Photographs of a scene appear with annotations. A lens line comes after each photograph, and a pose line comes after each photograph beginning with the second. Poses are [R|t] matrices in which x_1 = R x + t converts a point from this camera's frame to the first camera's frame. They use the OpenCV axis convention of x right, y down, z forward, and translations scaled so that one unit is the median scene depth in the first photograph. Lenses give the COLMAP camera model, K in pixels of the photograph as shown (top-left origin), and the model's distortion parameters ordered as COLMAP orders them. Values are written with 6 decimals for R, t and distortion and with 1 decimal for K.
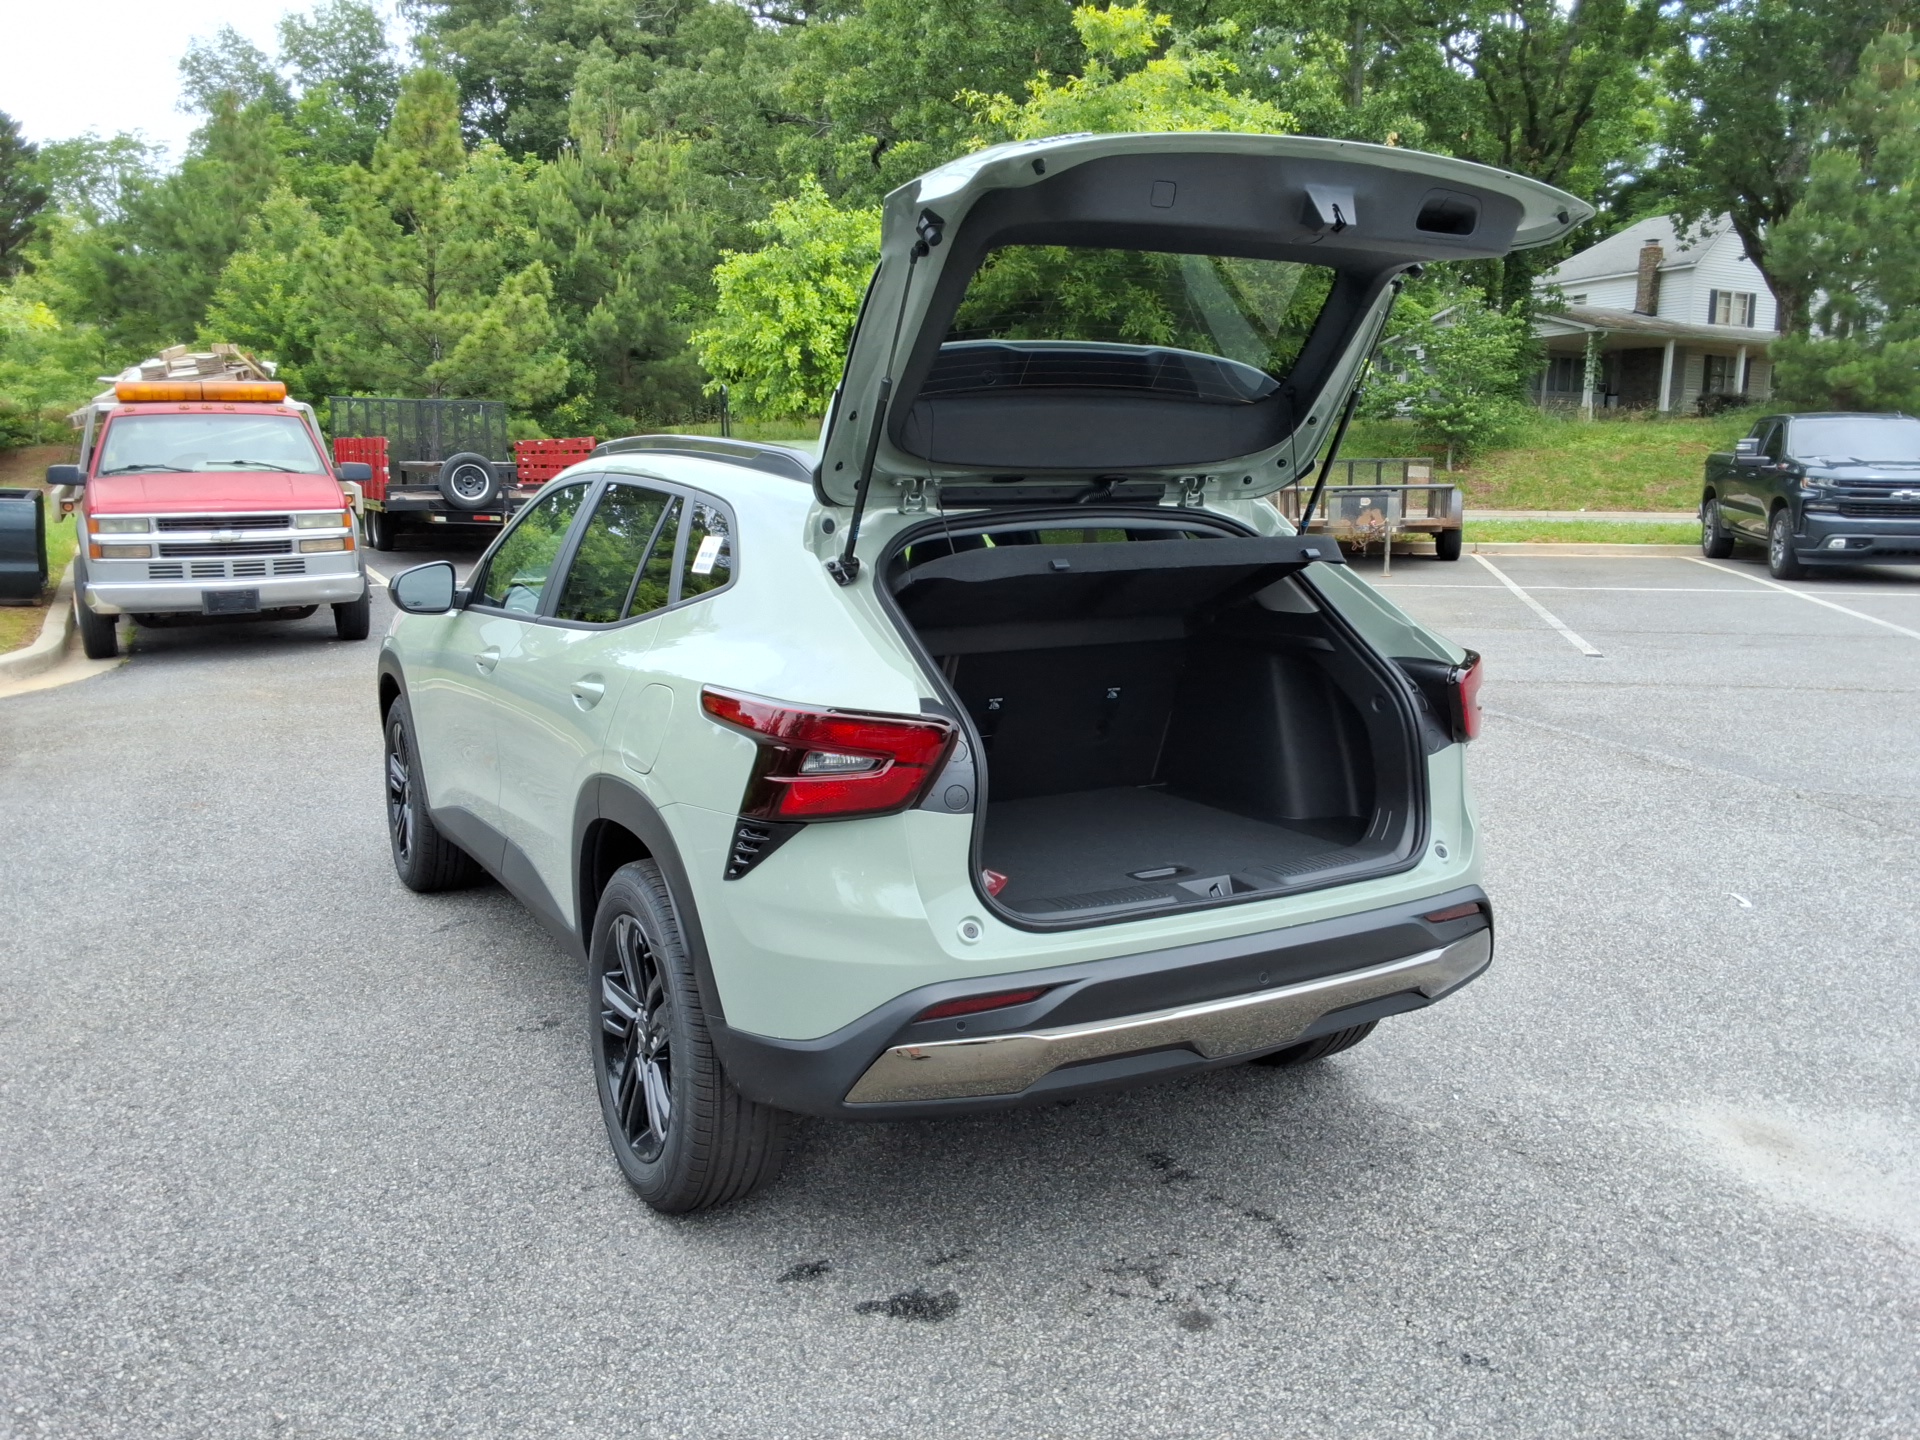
lens RADIAL K [[1525.9, 0, 973.7], [0, 1525.9, 703.3], [0, 0, 1]] dist [0.112484, -0.176480]
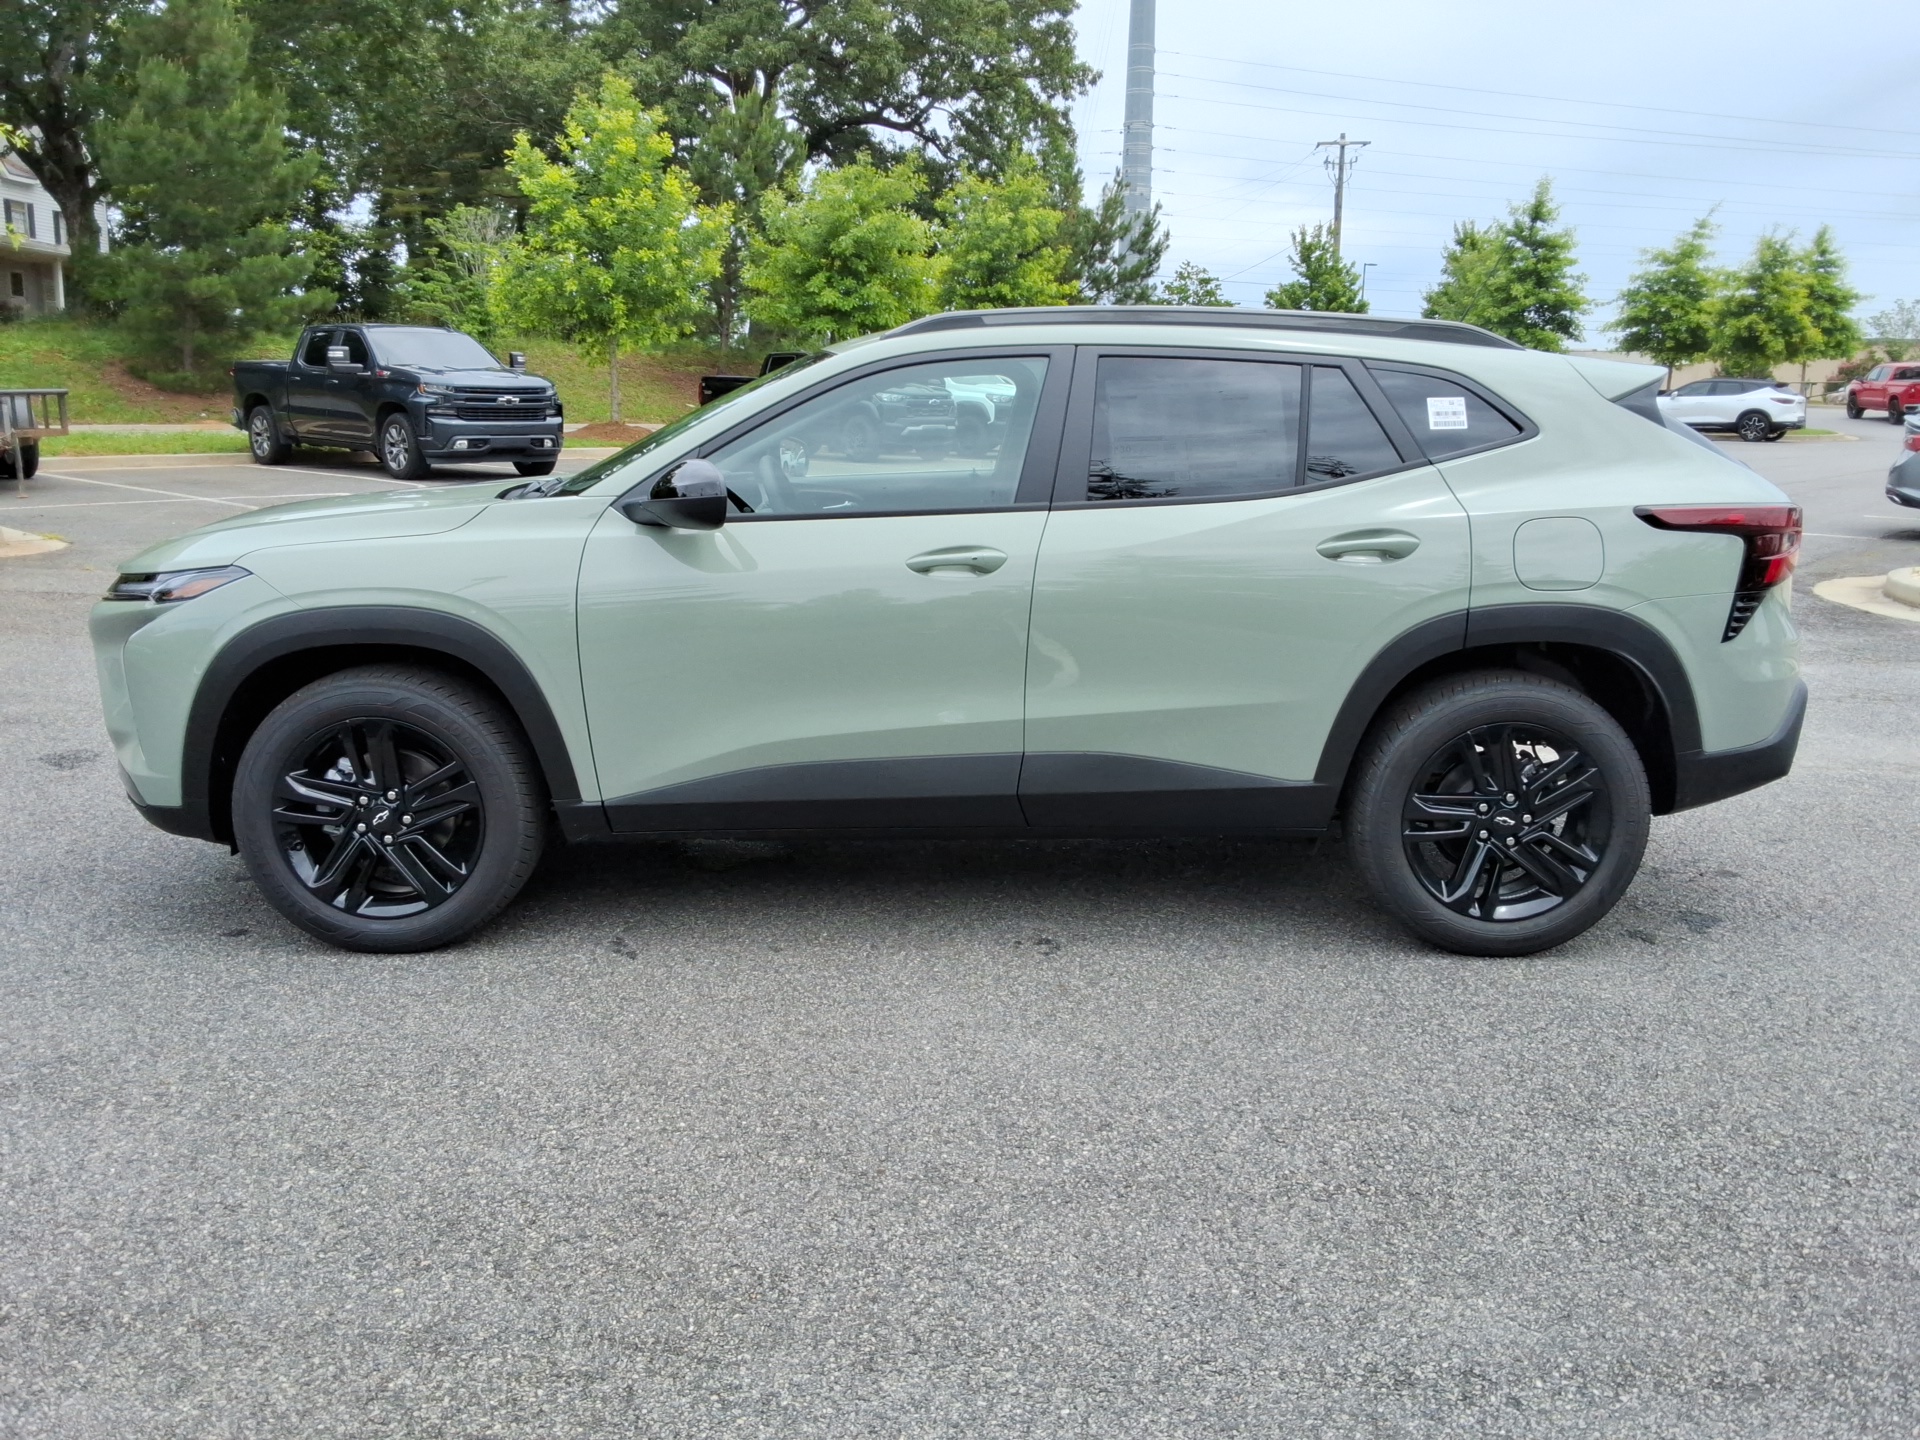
lens RADIAL K [[1528.4, 0, 974.2], [0, 1528.4, 693.4], [0, 0, 1]] dist [0.112104, -0.174708]
pose [[0.480288, -0.168824, 0.860710, -0.193197], [0.128489, 0.984257, 0.121358, -0.010656], [-0.867649, 0.052305, 0.494419, 0.103752]]
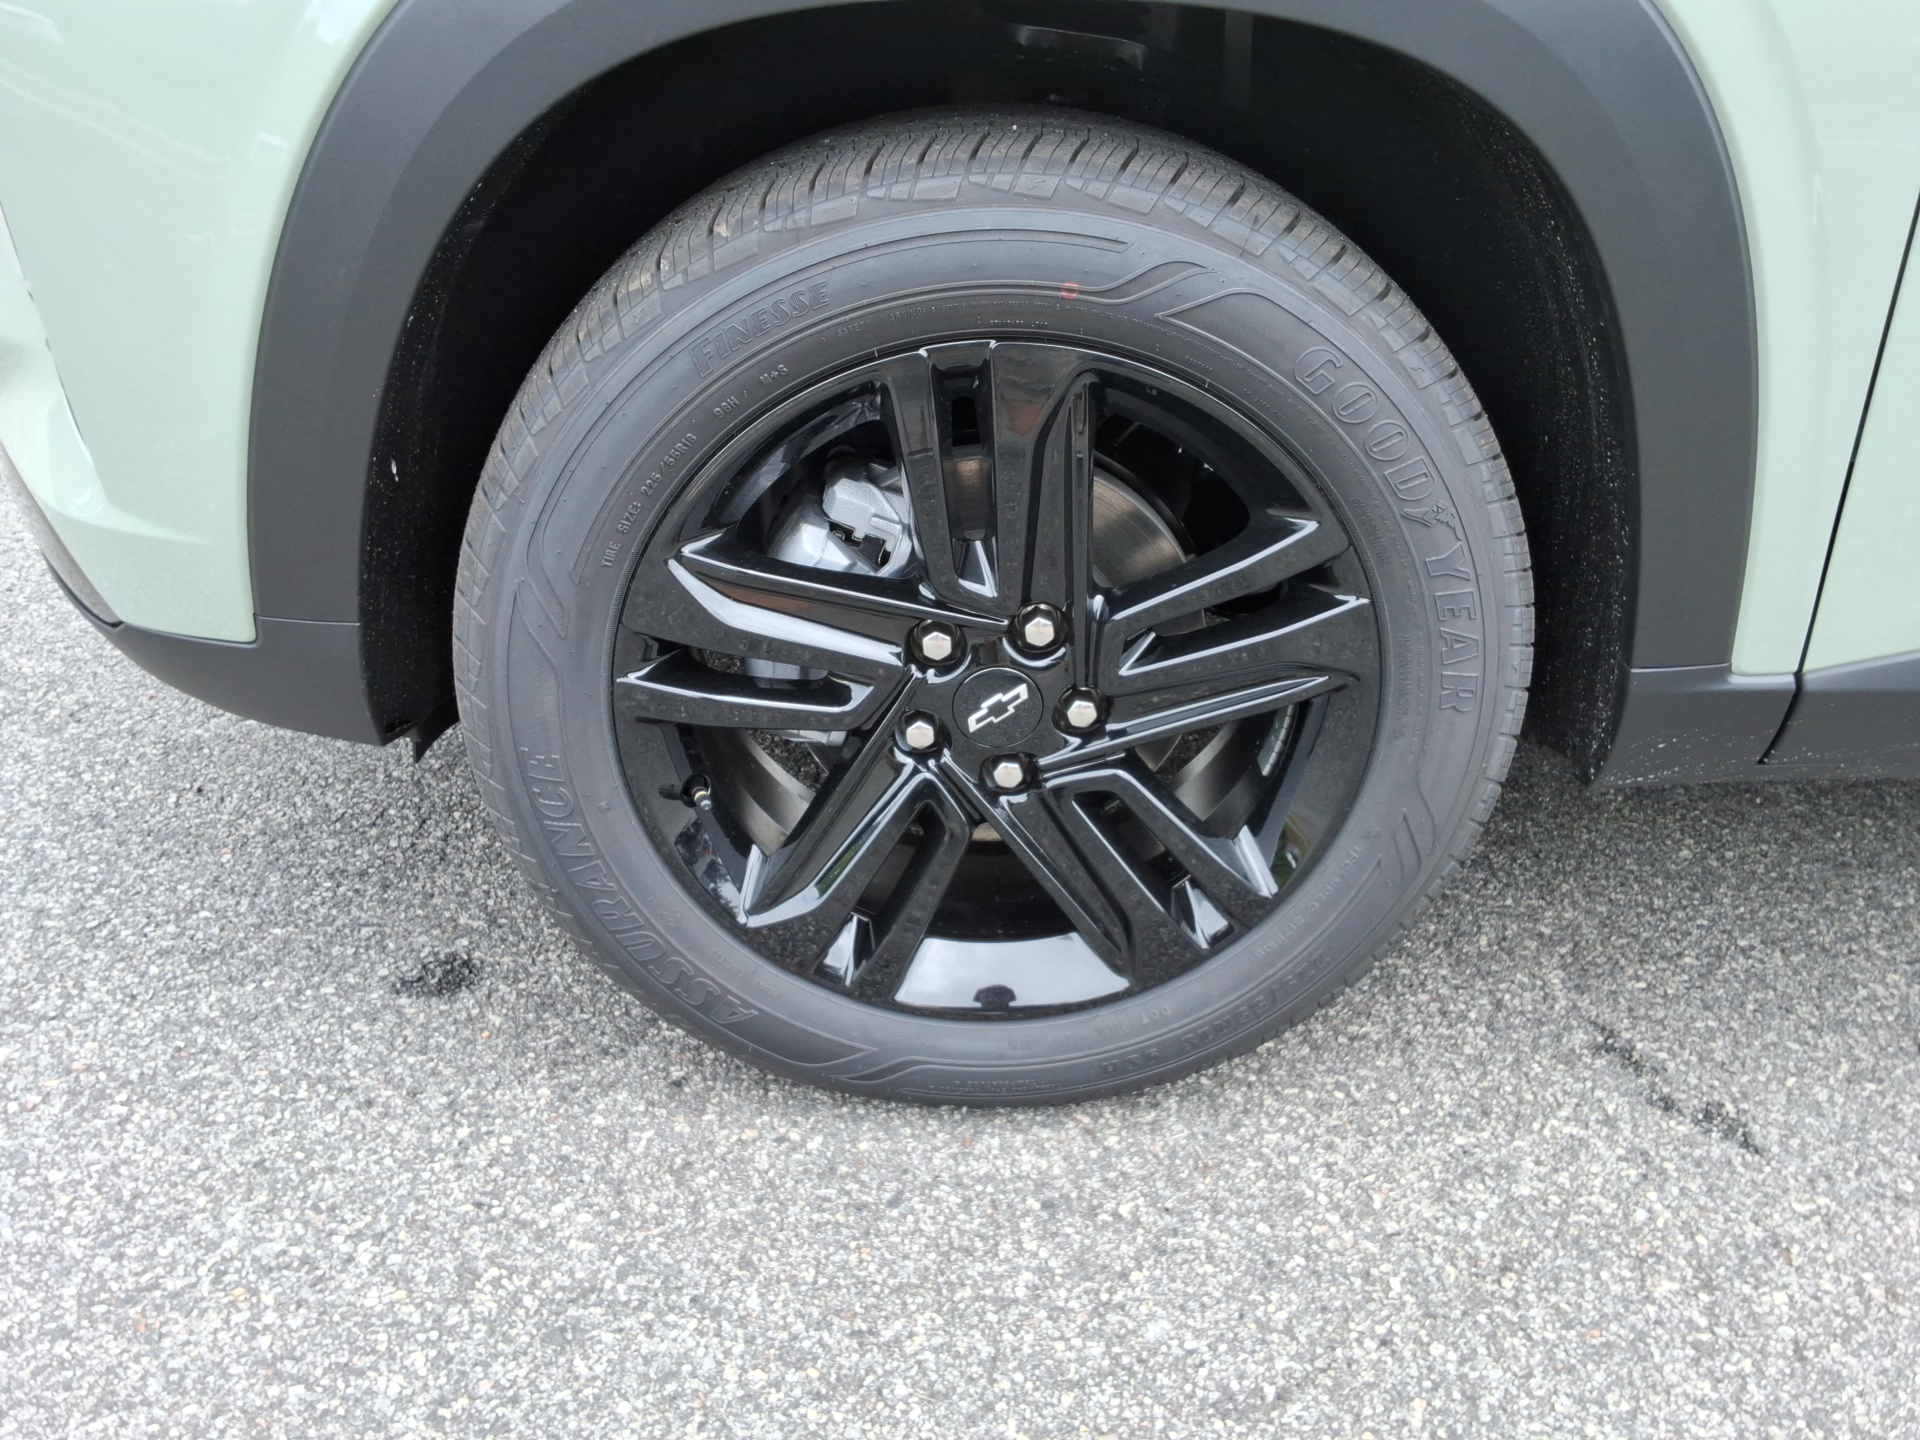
lens RADIAL K [[1525.9, 0, 973.7], [0, 1525.9, 703.3], [0, 0, 1]] dist [0.112484, -0.176480]
pose [[0.461849, -0.404032, 0.789591, -0.122054], [0.090105, 0.906990, 0.411400, -0.004619], [-0.882370, -0.118858, 0.455298, 0.216920]]
